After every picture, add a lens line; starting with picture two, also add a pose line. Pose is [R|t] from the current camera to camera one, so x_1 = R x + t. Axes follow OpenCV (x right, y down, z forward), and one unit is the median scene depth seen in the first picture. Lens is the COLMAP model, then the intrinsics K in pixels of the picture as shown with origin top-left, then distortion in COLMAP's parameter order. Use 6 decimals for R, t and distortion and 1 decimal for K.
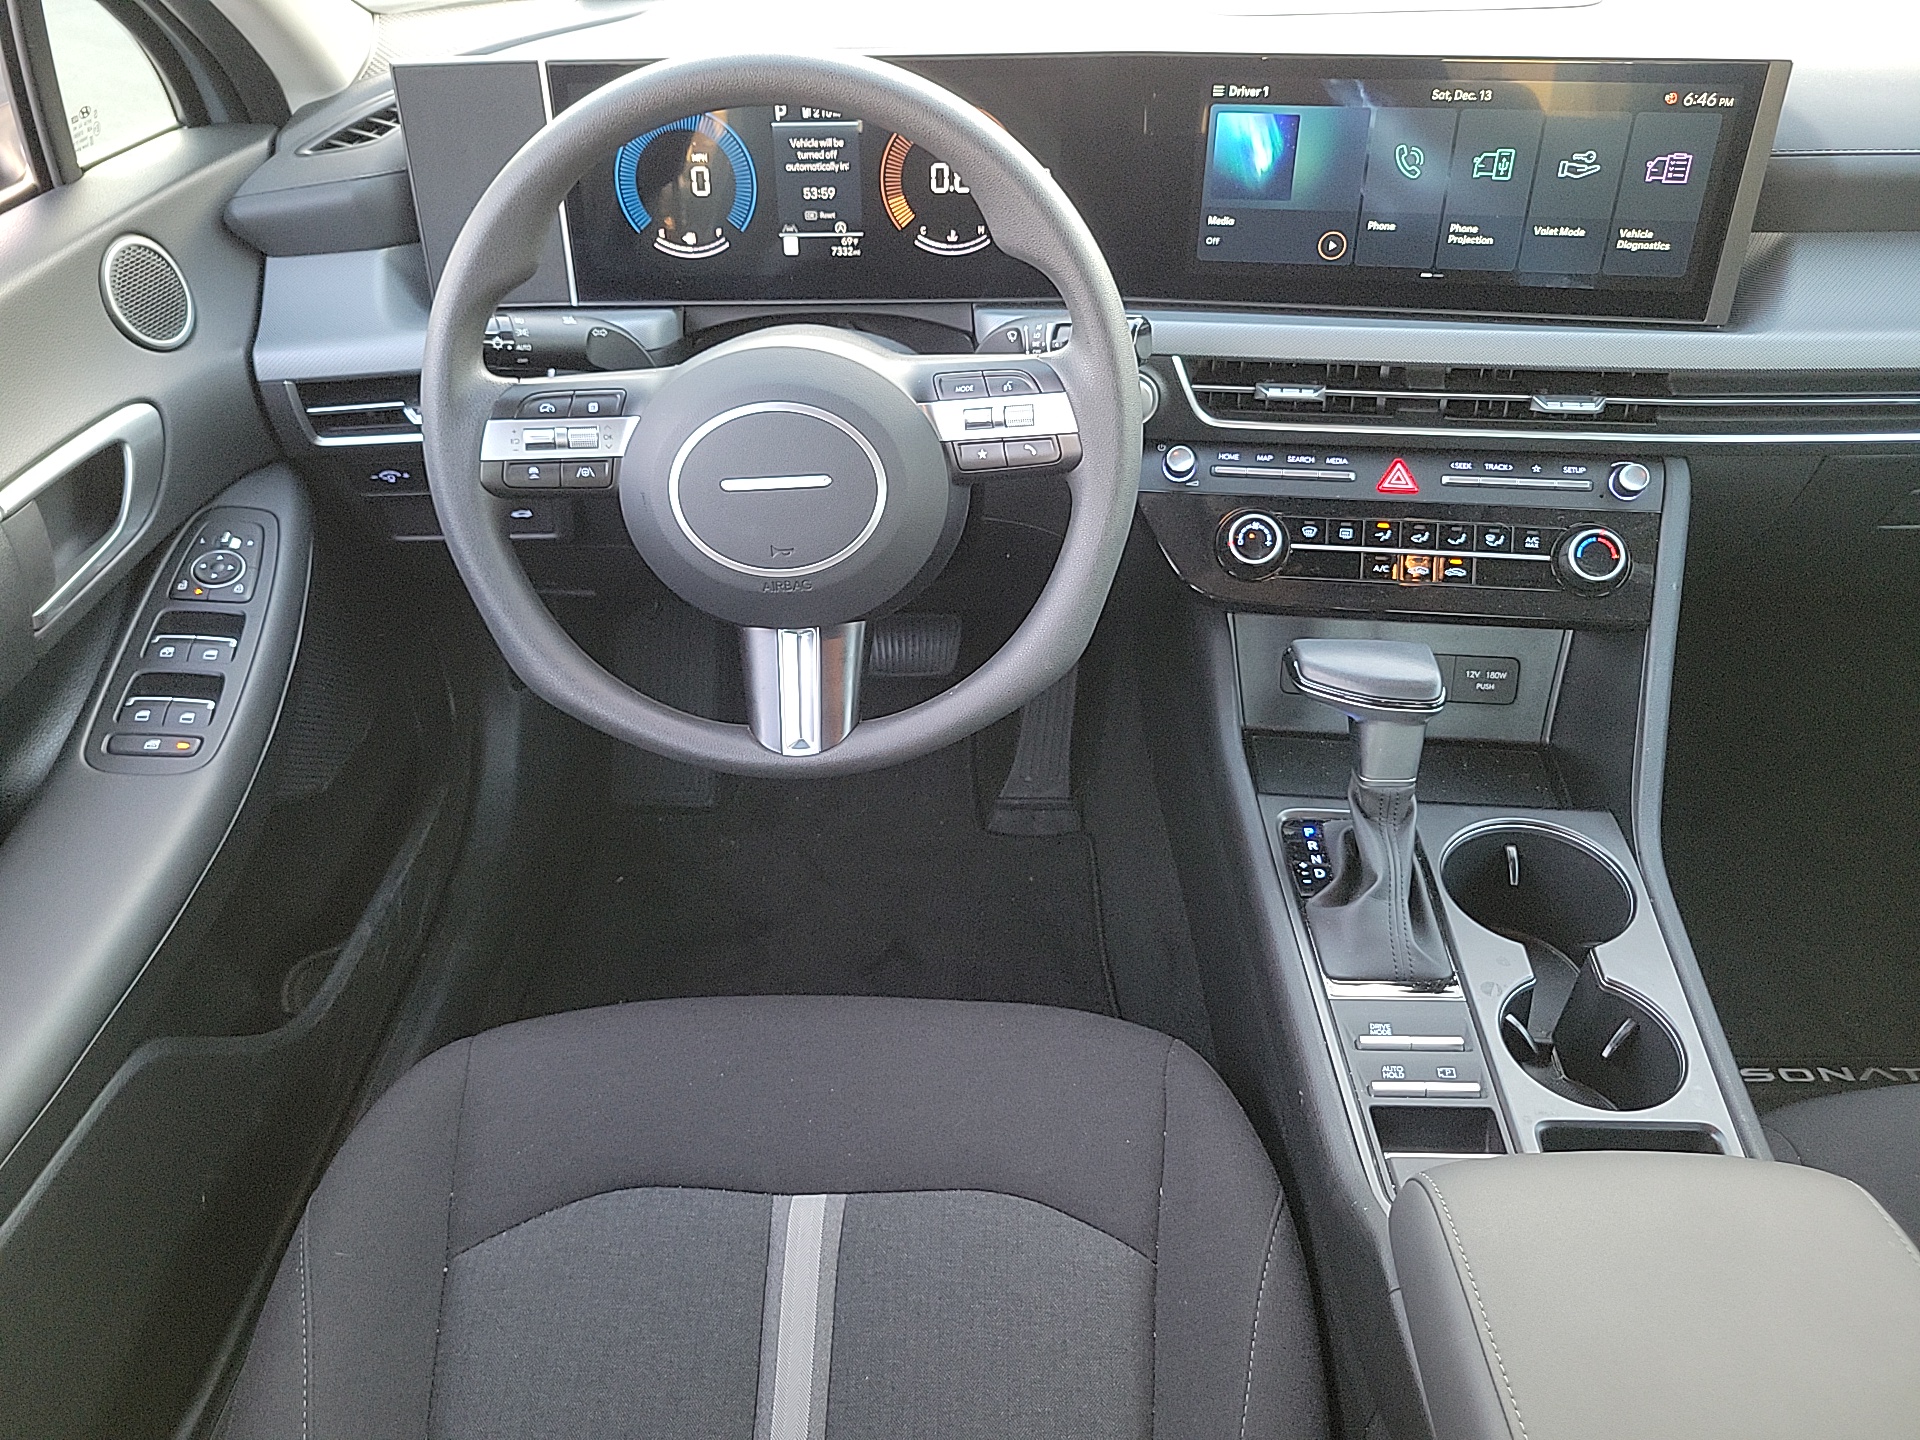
lens RADIAL K [[1455.4, 0, 952.7], [0, 1455.4, 739.1], [0, 0, 1]] dist [0.037555, -0.027181]
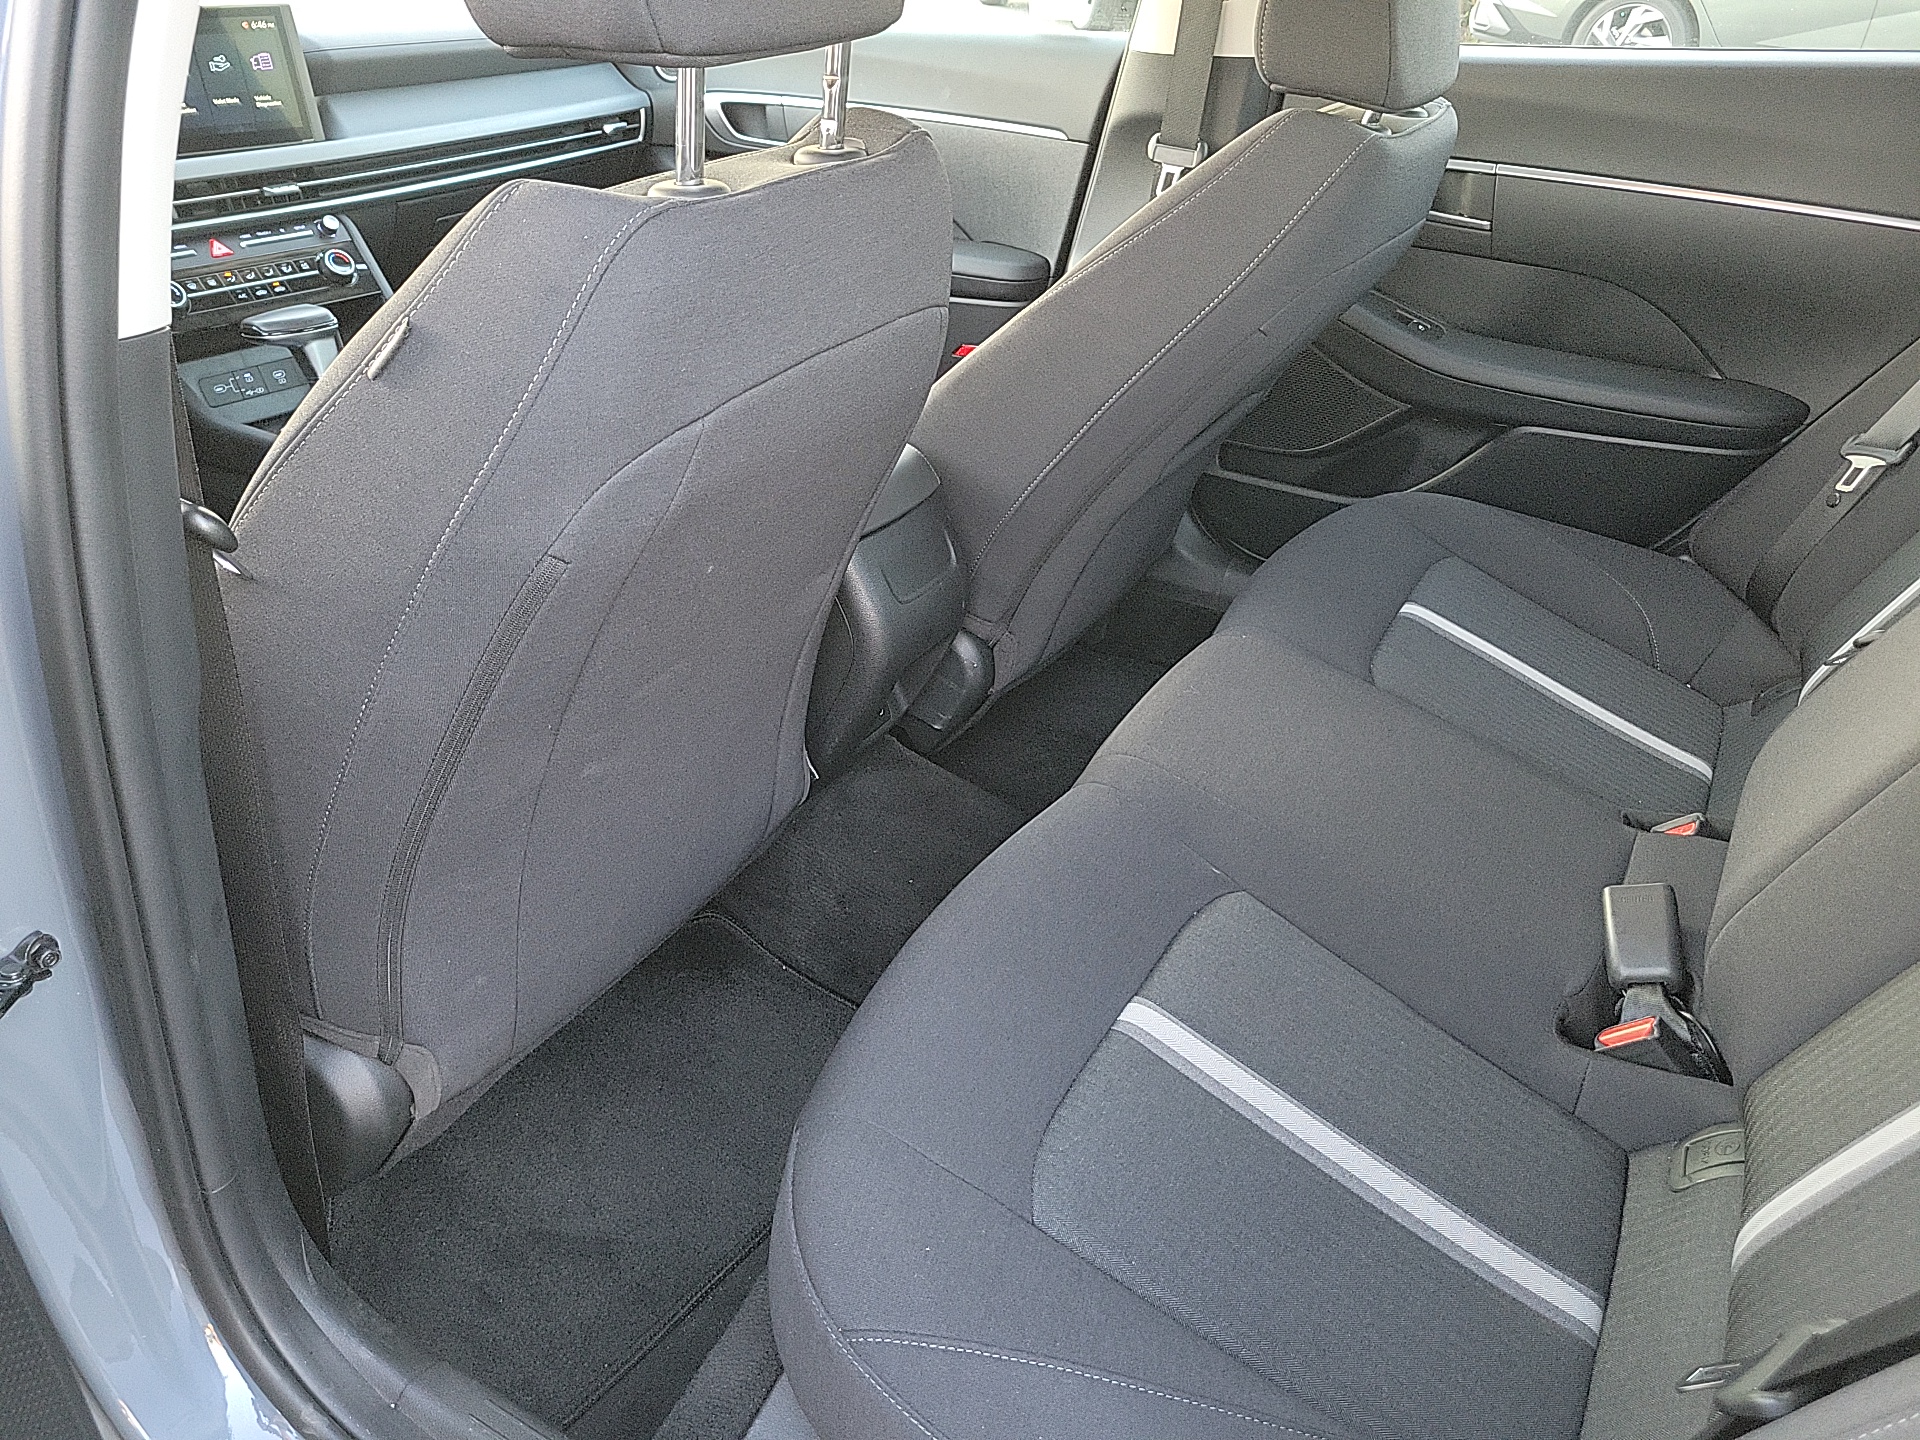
lens RADIAL K [[1455.4, 0, 947.8], [0, 1455.4, 747.9], [0, 0, 1]] dist [0.037555, -0.027181]
pose [[0.458055, -0.425833, 0.780290, -0.956325], [0.491176, 0.852866, 0.177104, 0.463931], [-0.740899, 0.302137, 0.599818, -0.537559]]
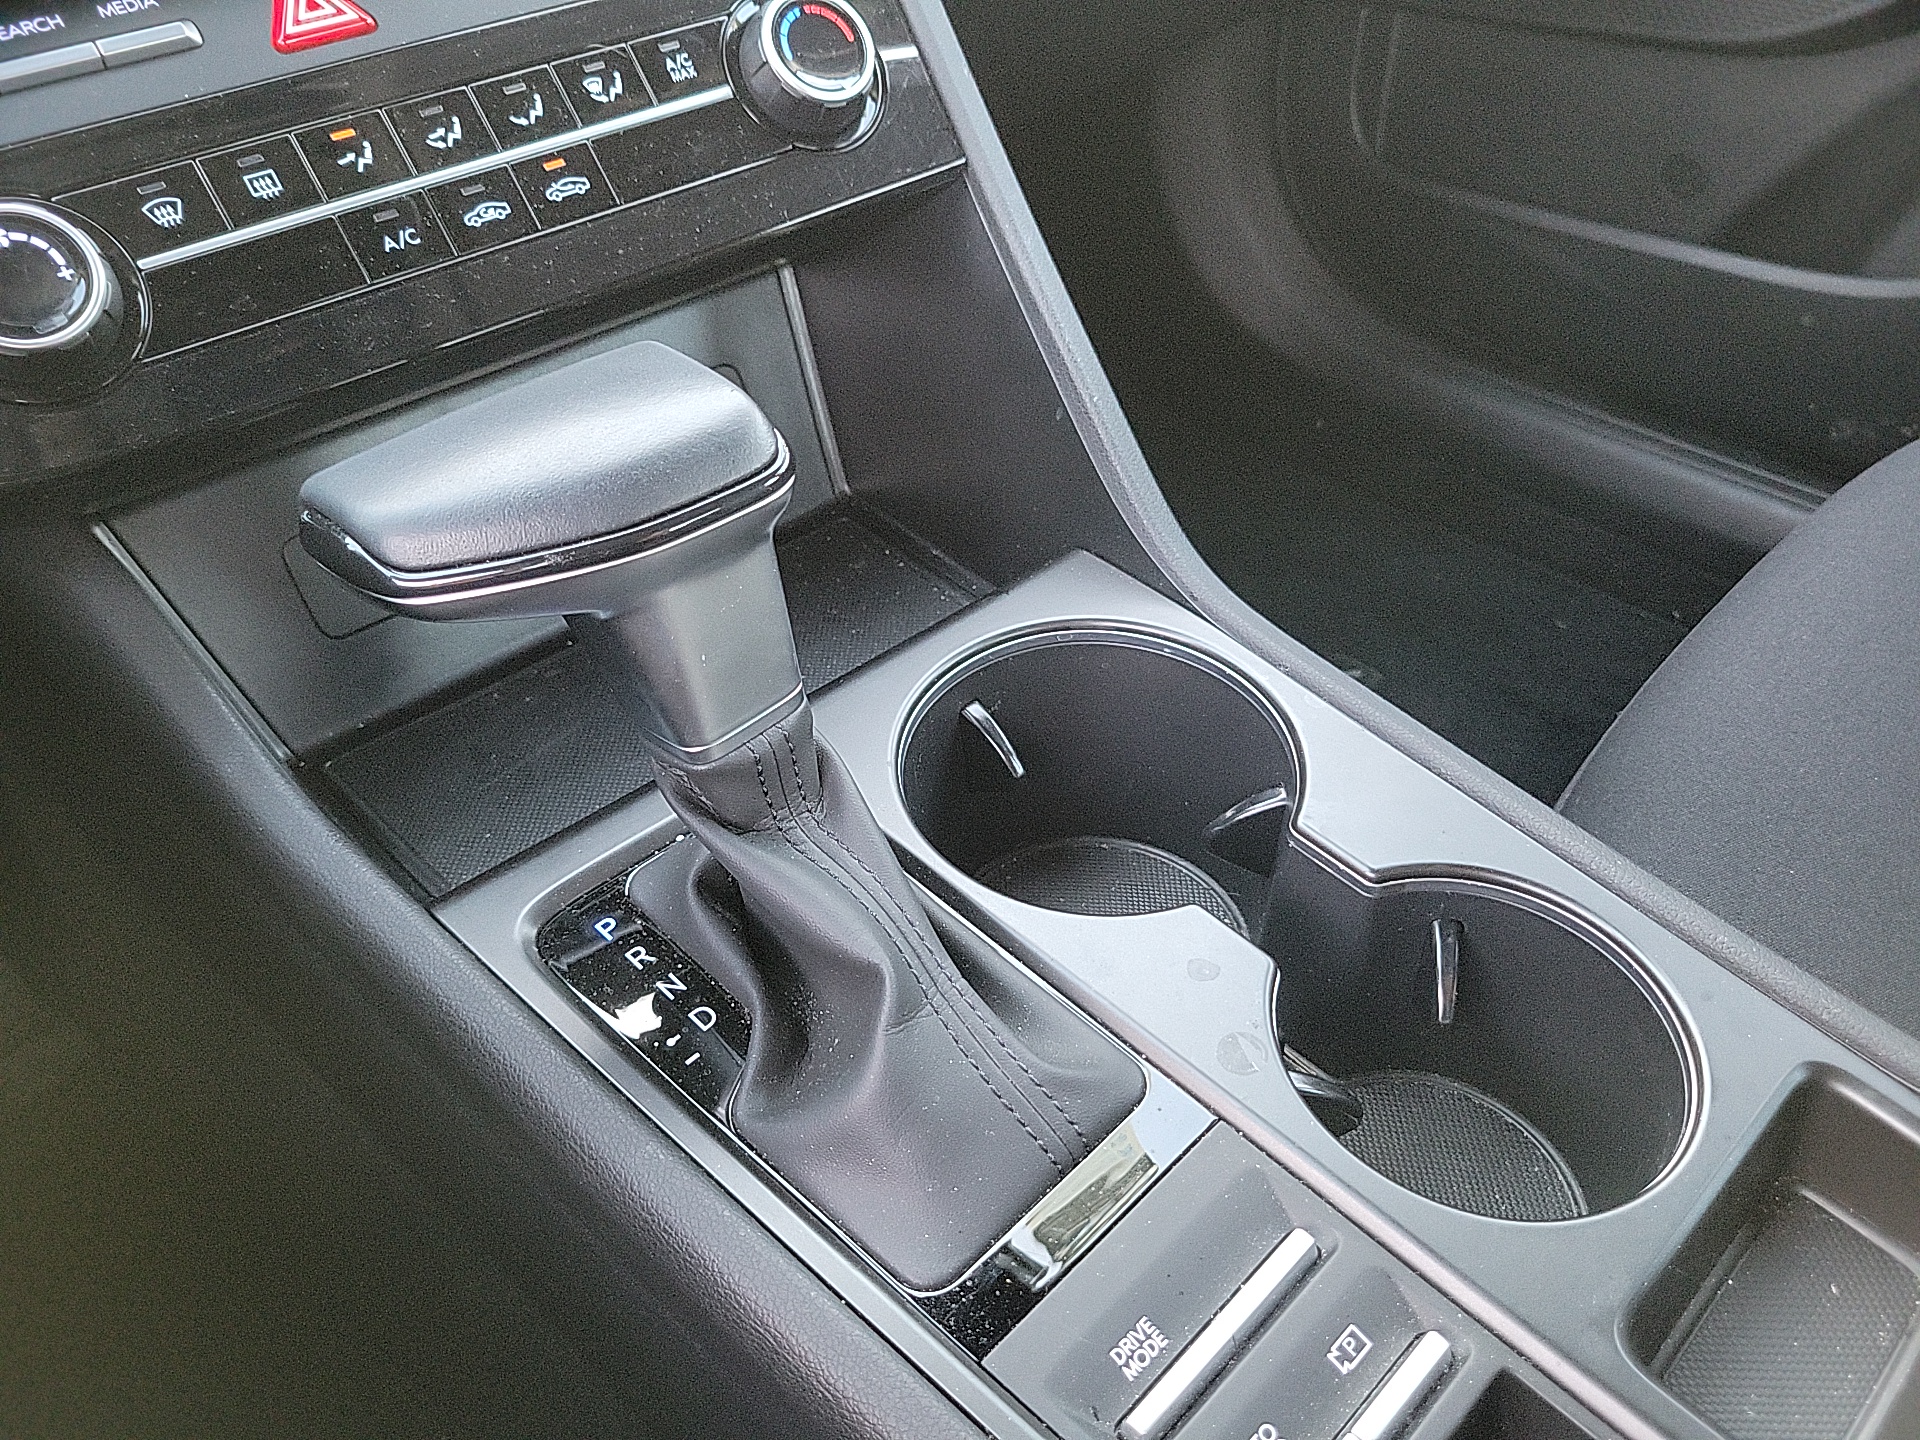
lens RADIAL K [[1455.4, 0, 940.7], [0, 1455.4, 730.2], [0, 0, 1]] dist [0.037555, -0.027181]
pose [[0.694844, -0.496349, 0.520412, 0.130884], [0.451224, 0.864373, 0.221939, -0.027385], [-0.559989, 0.080609, 0.824569, 0.631634]]
